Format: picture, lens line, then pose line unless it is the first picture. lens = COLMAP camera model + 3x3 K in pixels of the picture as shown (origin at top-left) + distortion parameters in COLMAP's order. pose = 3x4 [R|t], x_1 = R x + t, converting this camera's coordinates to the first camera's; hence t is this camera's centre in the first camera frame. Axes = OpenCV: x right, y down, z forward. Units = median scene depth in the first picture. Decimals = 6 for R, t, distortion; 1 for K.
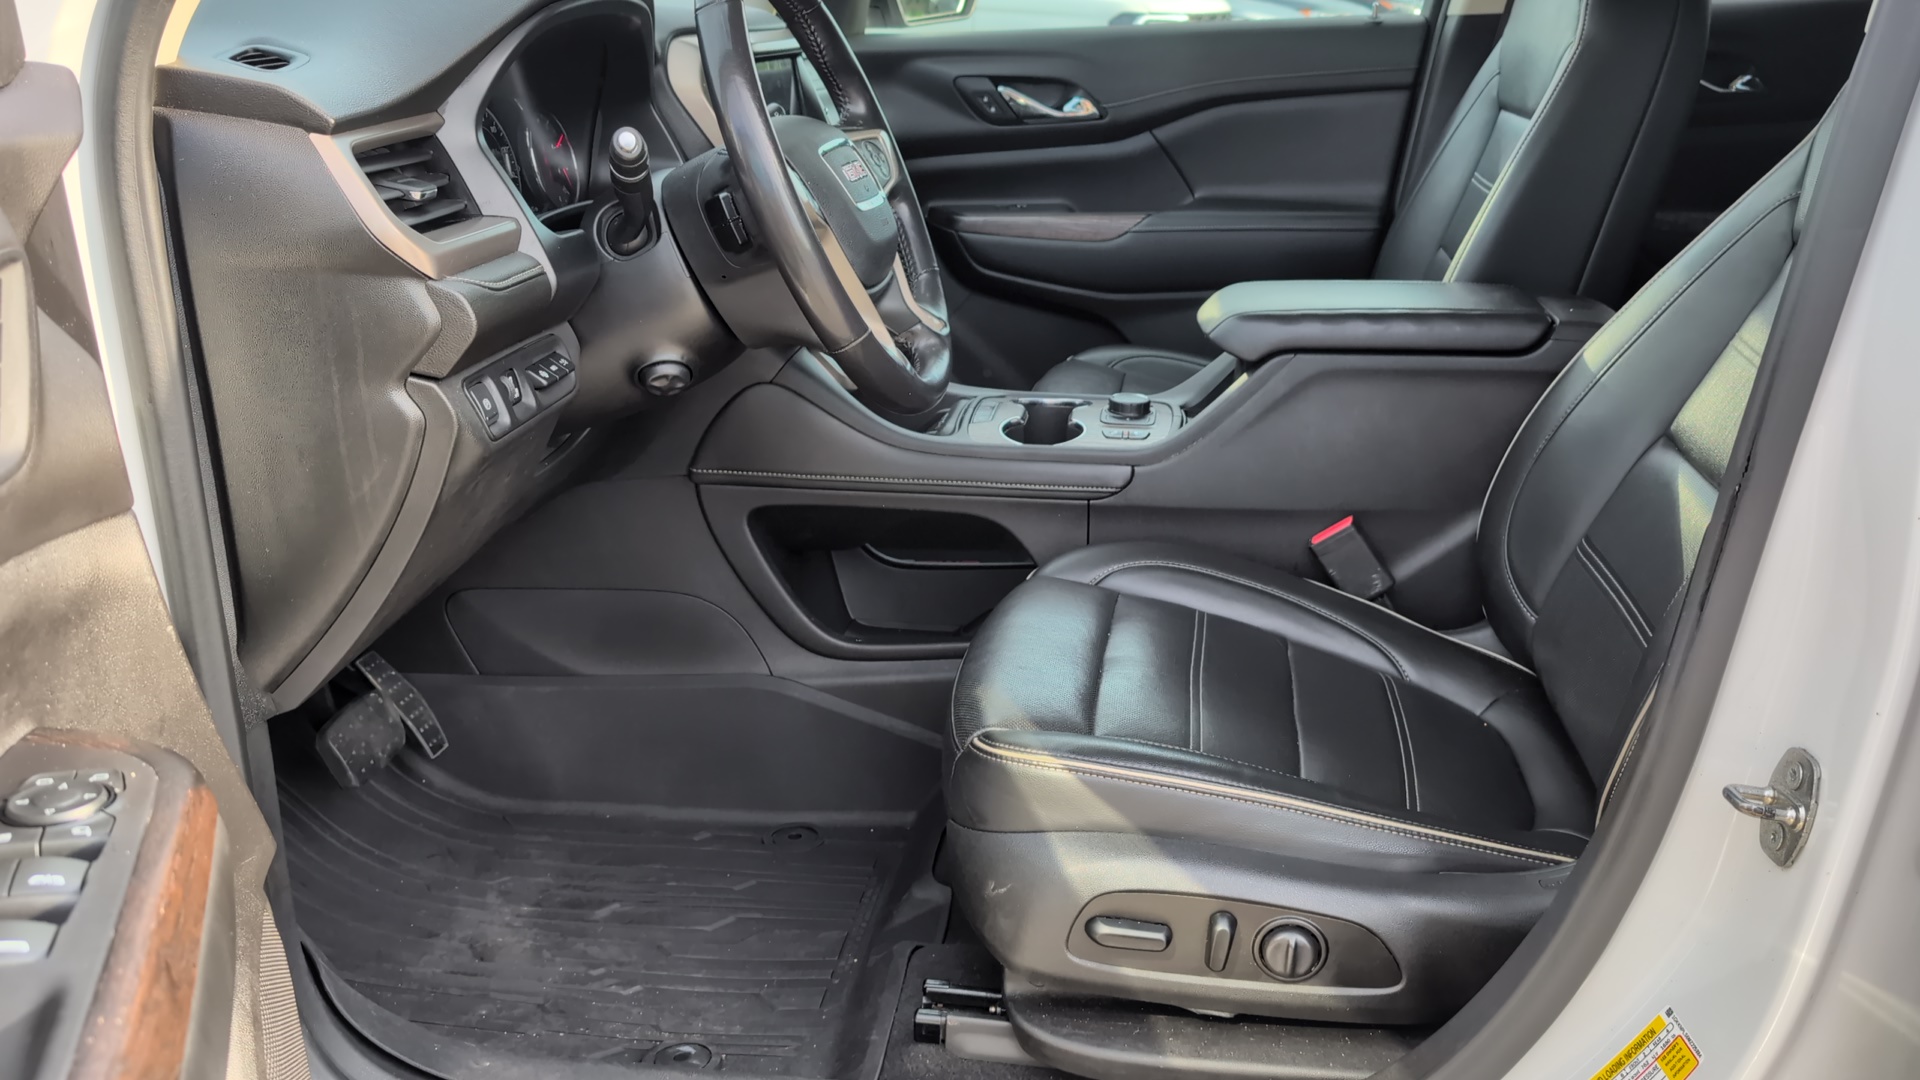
lens RADIAL K [[1643.2, 0, 960.0], [0, 1643.2, 540.0], [0, 0, 1]] dist [0.029777, -0.016734]
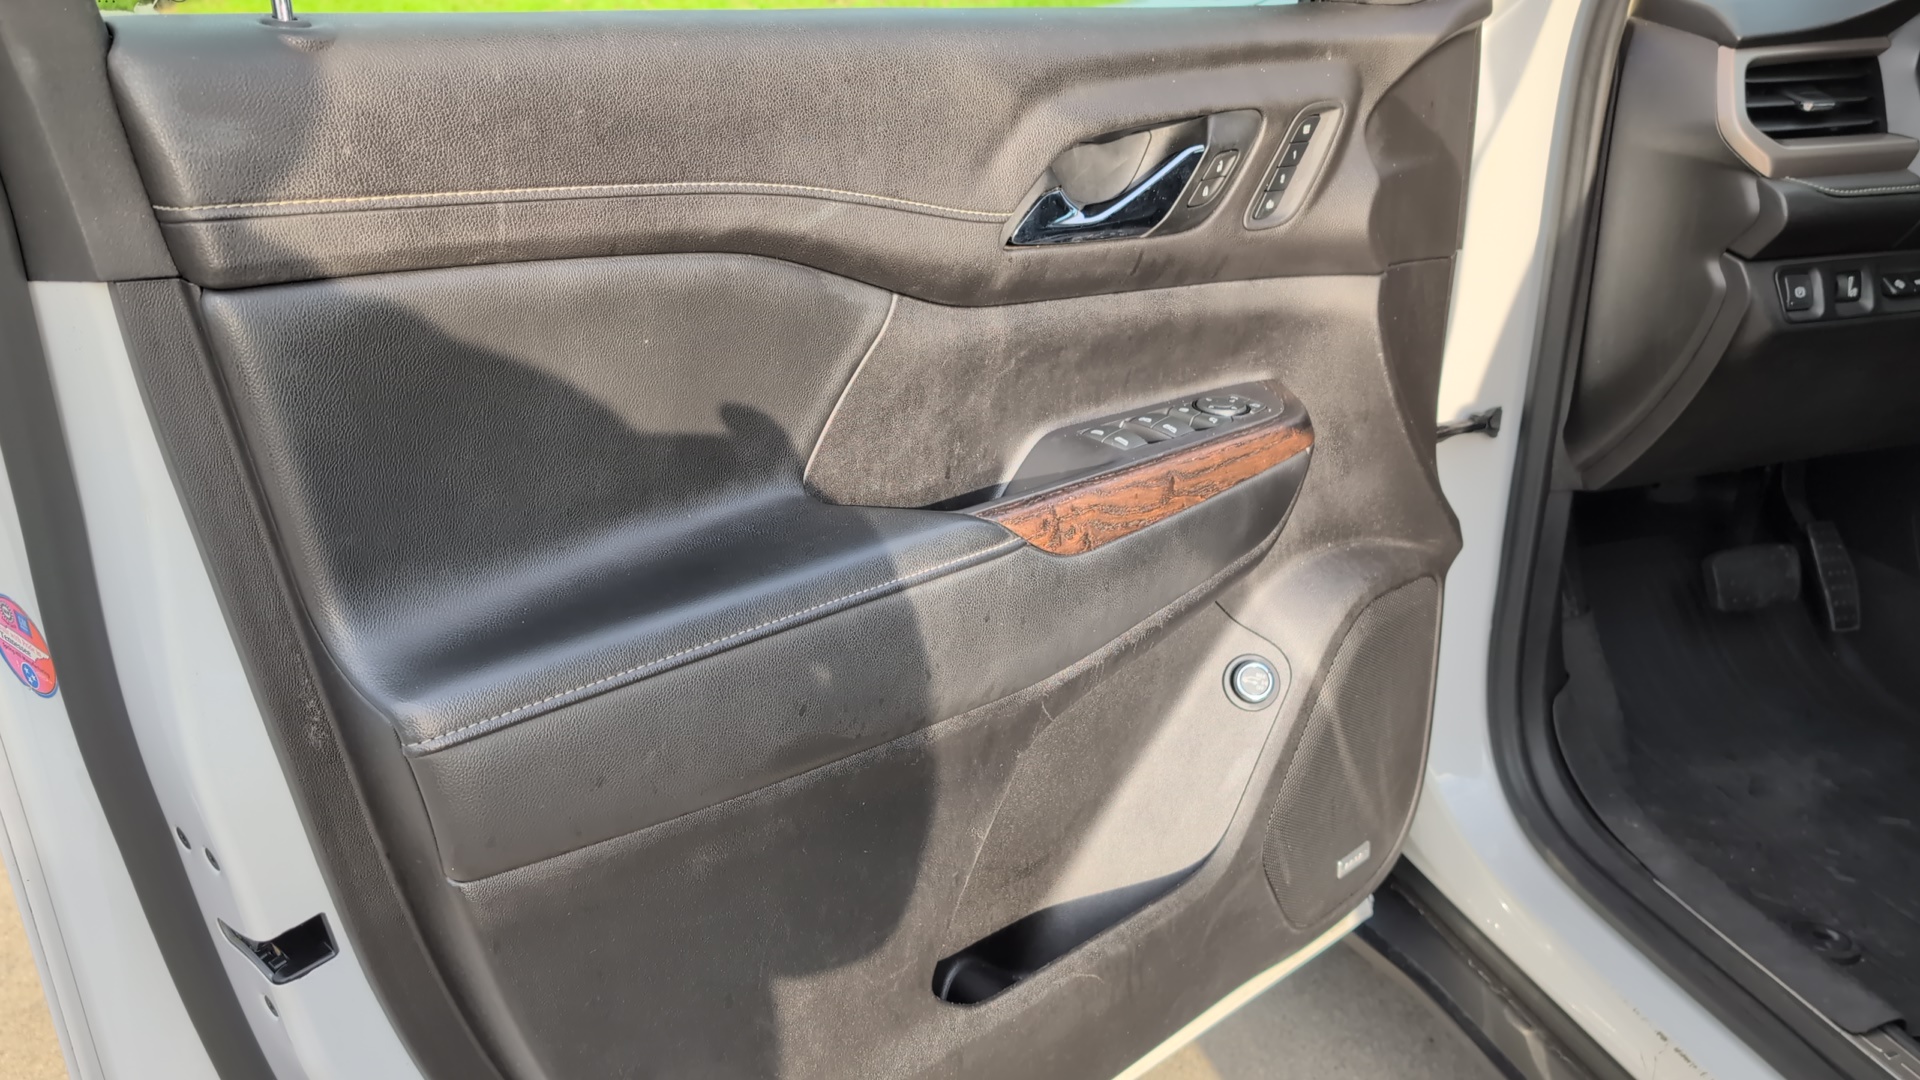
lens RADIAL K [[1643.2, 0, 960.0], [0, 1643.2, 540.0], [0, 0, 1]] dist [0.029777, -0.016734]
pose [[0.436872, 0.348256, -0.829374, 0.510361], [-0.285547, 0.928017, 0.239264, -0.031905], [0.852998, 0.132297, 0.504868, -0.079090]]
